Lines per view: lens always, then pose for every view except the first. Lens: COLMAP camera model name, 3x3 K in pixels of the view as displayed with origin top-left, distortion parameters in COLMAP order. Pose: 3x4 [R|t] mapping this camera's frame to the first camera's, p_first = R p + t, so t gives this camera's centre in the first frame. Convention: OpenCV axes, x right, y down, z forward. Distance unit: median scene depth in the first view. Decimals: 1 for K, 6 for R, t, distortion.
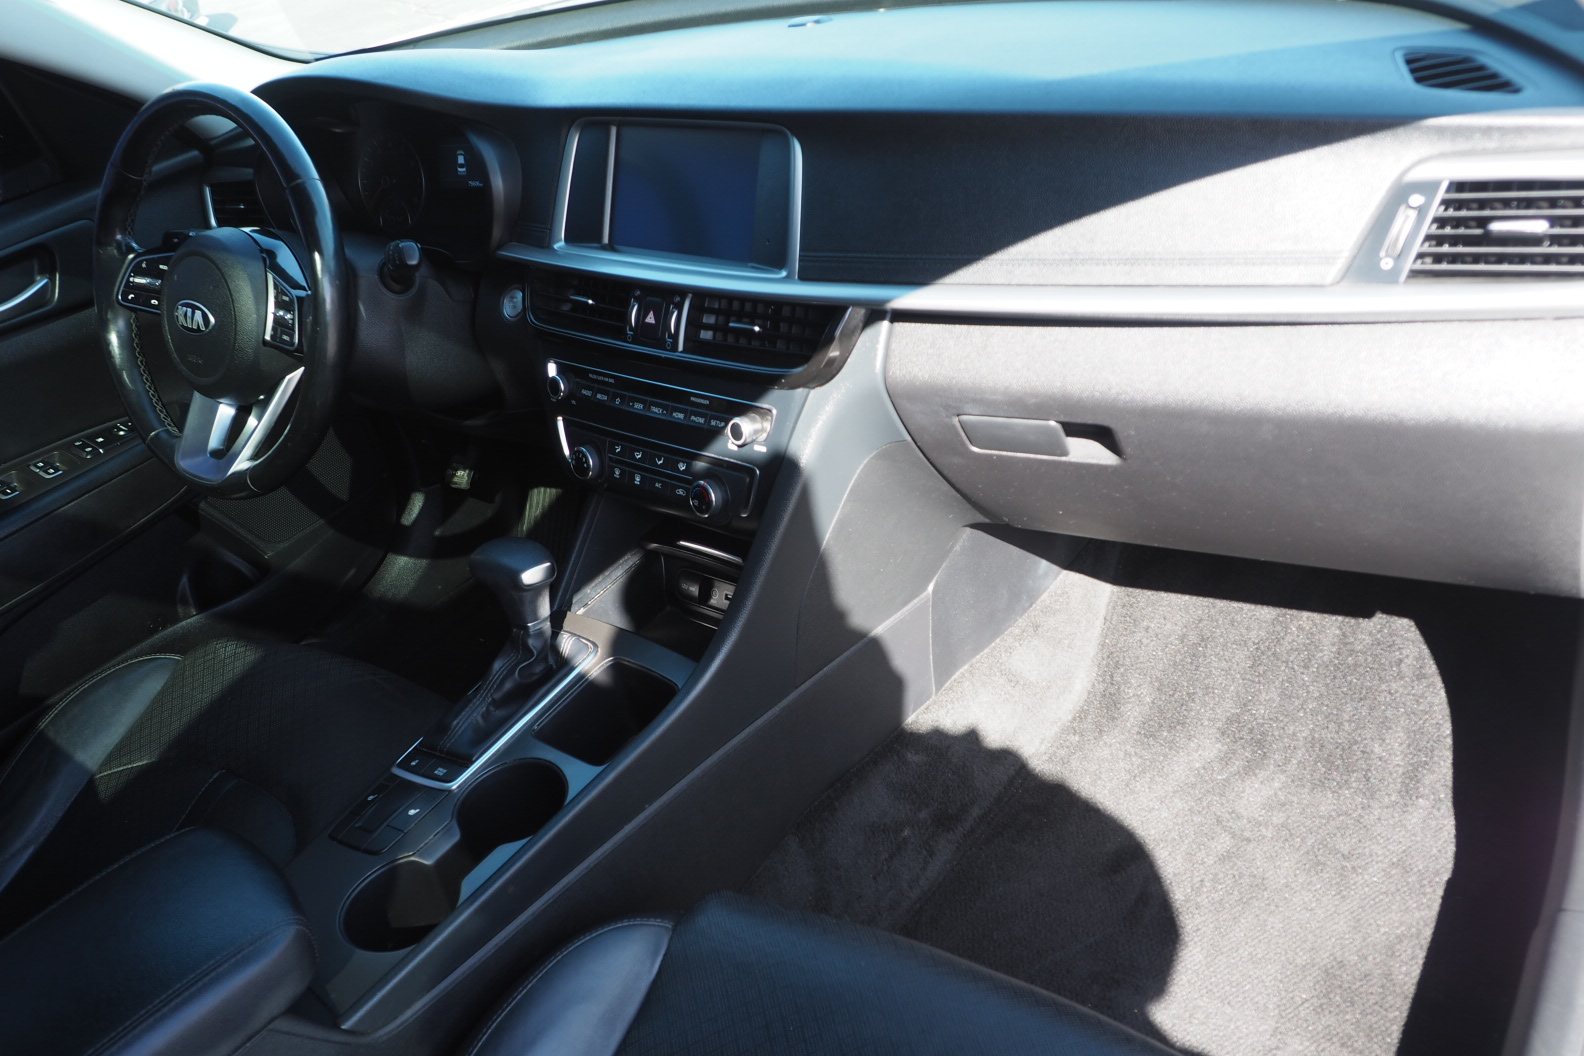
lens RADIAL K [[1364.5, 0, 791.8], [0, 1364.5, 522.1], [0, 0, 1]] dist [-0.008464, -0.002711]
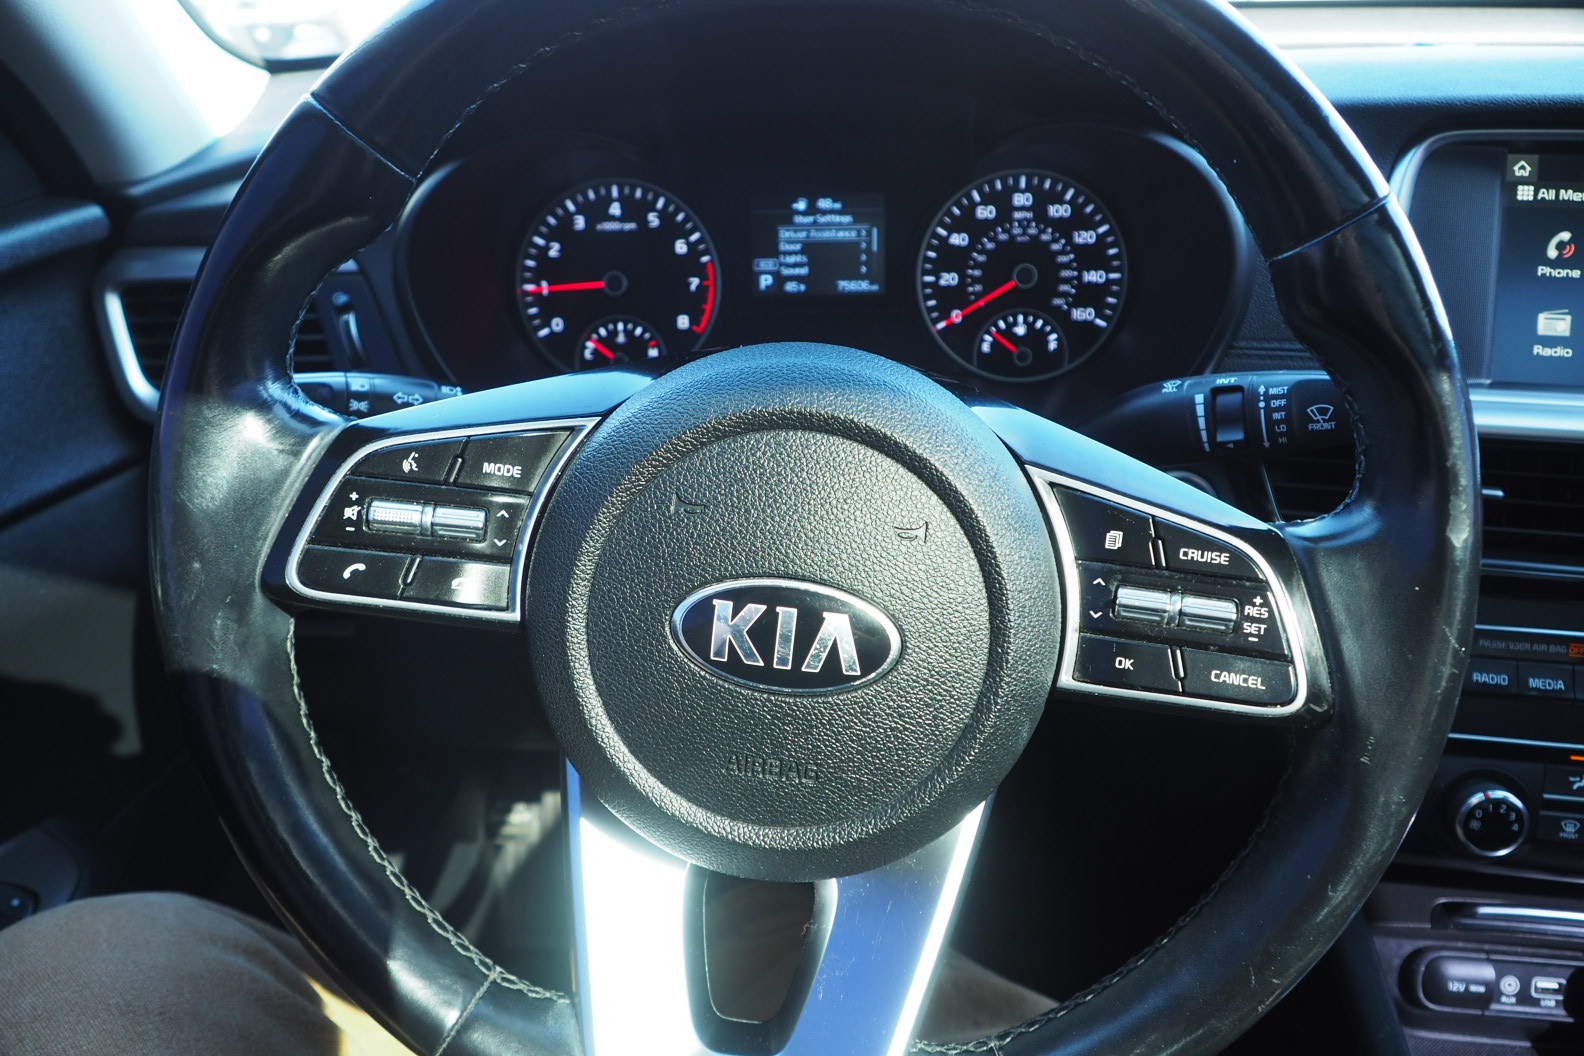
lens RADIAL K [[1128.0, 0, 792.8], [0, 1128.0, 543.6], [0, 0, 1]] dist [-0.032684, -0.011147]
pose [[0.842580, -0.091289, 0.530777, -0.583538], [0.142779, 0.988129, -0.056704, -0.160017], [-0.519300, 0.123562, 0.845612, 0.807827]]
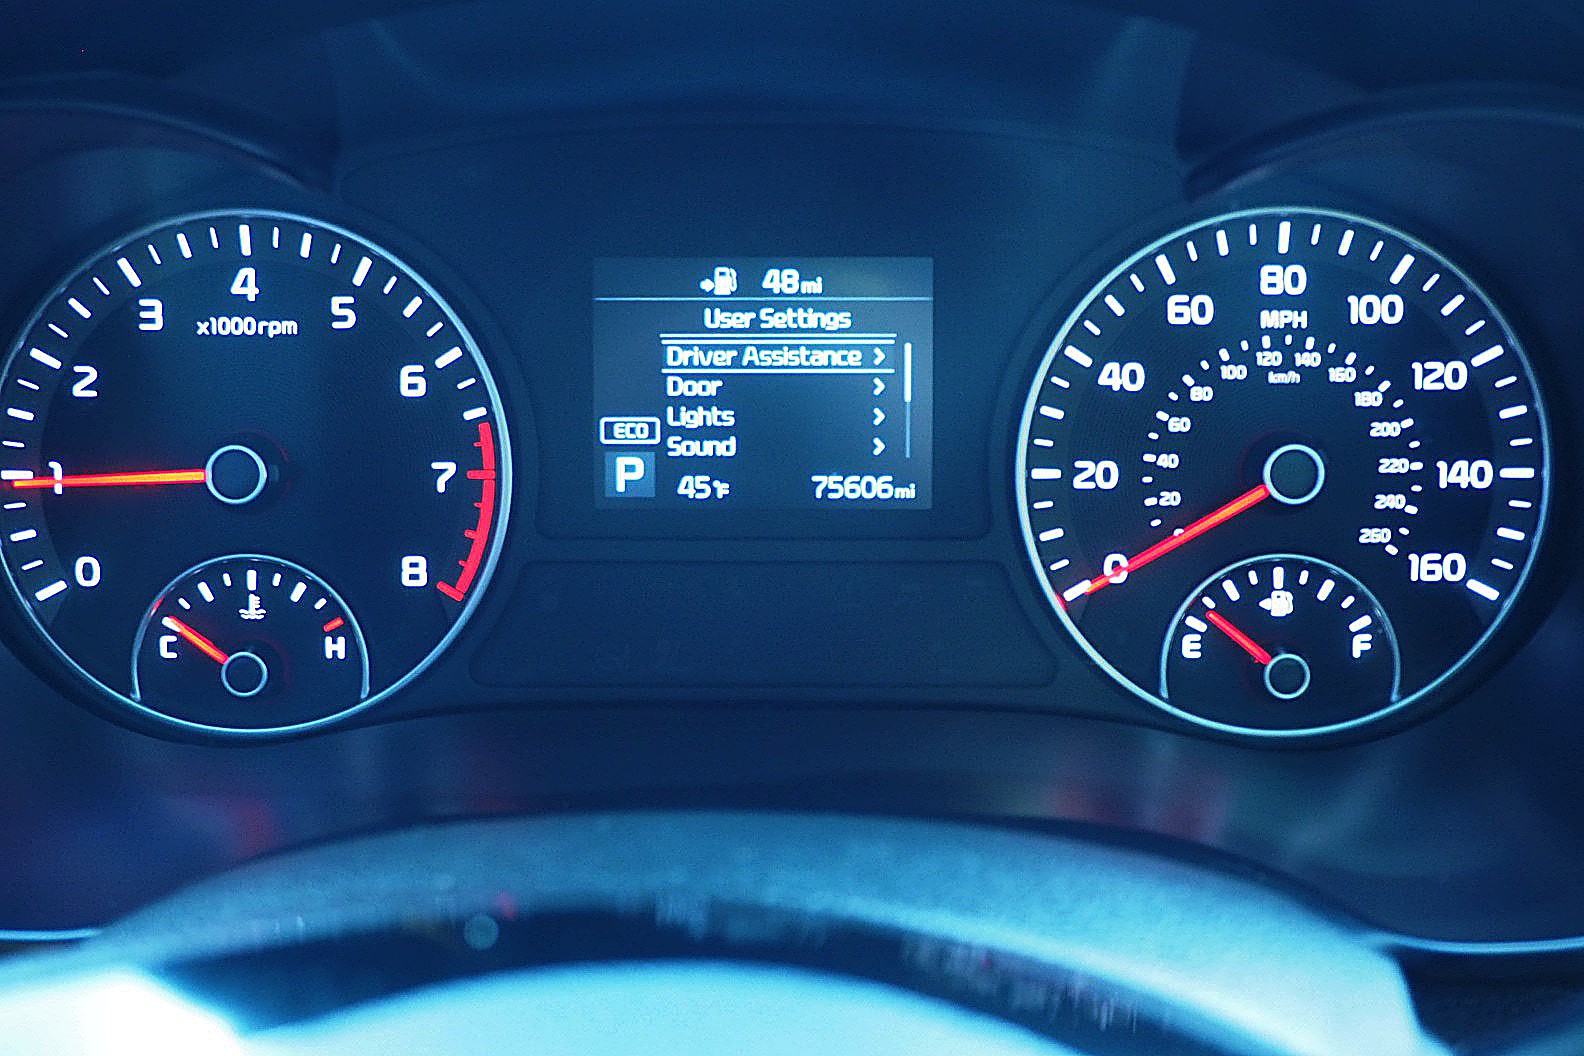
lens RADIAL K [[2034.5, 0, 801.0], [0, 2034.5, 514.9], [0, 0, 1]] dist [-0.003465, 0.000000]
pose [[0.823506, -0.018416, 0.567009, -0.492327], [0.136122, 0.976689, -0.165978, -0.236082], [-0.550735, 0.213866, 0.806816, 0.924066]]
